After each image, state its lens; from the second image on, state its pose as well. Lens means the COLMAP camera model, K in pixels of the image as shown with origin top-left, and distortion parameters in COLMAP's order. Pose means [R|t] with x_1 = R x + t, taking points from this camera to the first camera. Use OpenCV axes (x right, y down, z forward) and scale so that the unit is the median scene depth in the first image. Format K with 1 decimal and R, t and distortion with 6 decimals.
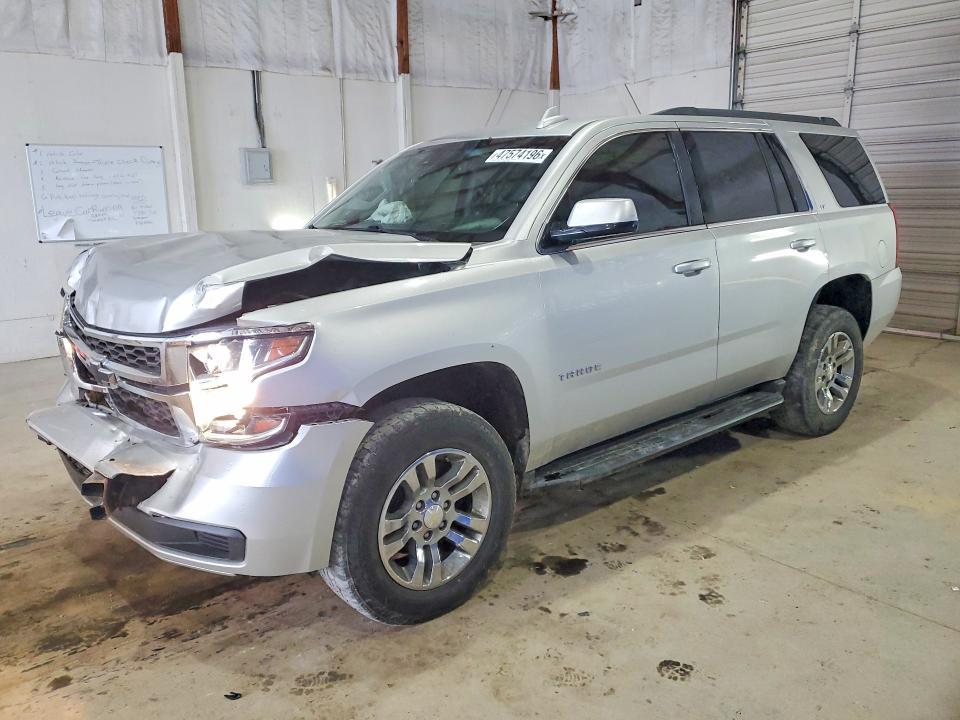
lens RADIAL K [[808.8, 0, 462.3], [0, 808.8, 358.7], [0, 0, 1]] dist [-0.003528, 0.022472]
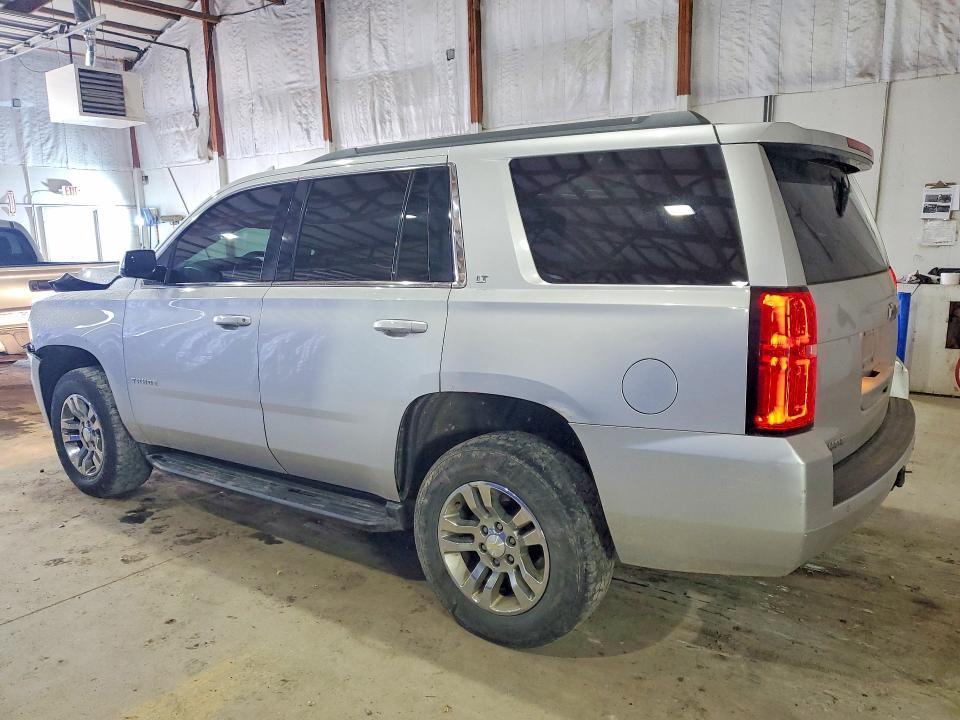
lens RADIAL K [[808.8, 0, 496.3], [0, 808.8, 398.3], [0, 0, 1]] dist [-0.003528, 0.022472]
pose [[0.191492, 0.216815, -0.957247, 1.136933], [-0.188376, 0.965283, 0.180952, -0.226655], [0.963247, 0.145671, 0.225687, 0.942865]]
